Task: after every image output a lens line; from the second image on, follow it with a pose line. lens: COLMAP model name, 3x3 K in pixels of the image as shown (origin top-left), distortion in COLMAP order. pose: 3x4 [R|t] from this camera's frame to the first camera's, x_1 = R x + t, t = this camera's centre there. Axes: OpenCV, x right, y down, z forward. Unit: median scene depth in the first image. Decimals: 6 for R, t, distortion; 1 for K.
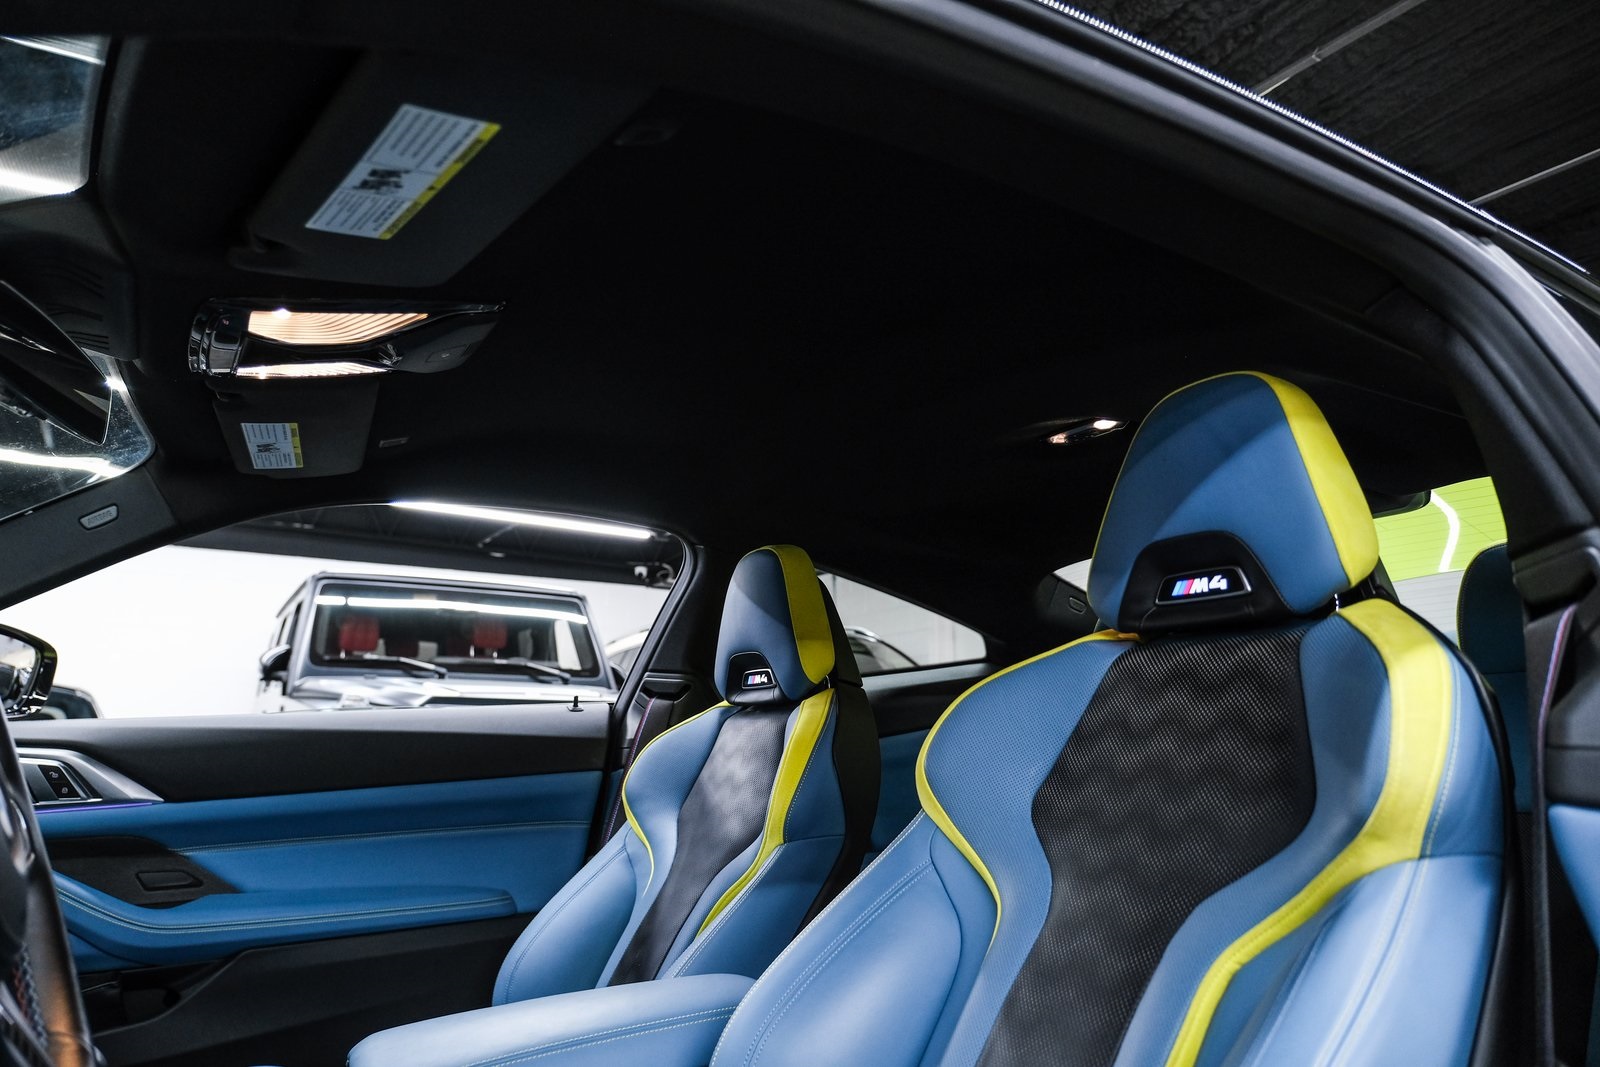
lens RADIAL K [[1075.6, 0, 788.8], [0, 1075.6, 525.8], [0, 0, 1]] dist [-0.037864, 0.021623]
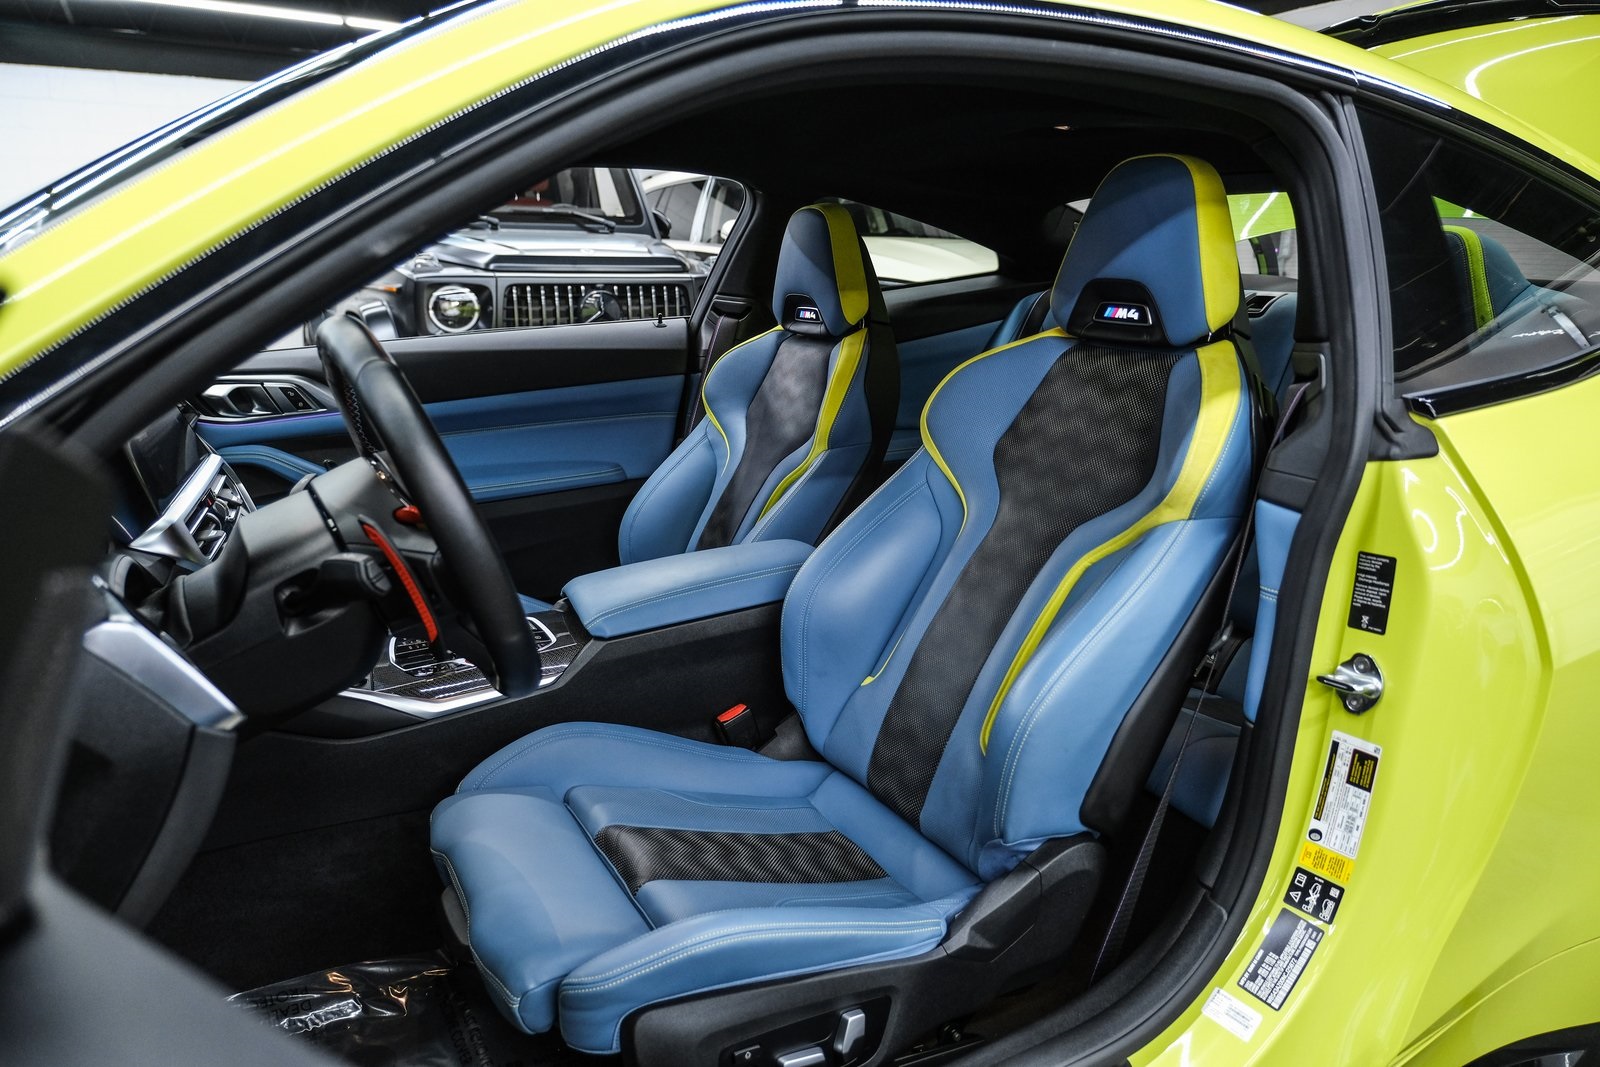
lens RADIAL K [[1075.6, 0, 807.7], [0, 1075.6, 552.1], [0, 0, 1]] dist [-0.037864, 0.021623]
pose [[0.999852, 0.015243, -0.007992, -0.023947], [-0.009987, 0.892021, 0.451883, -0.298367], [0.014017, -0.451737, 0.892041, -0.432964]]
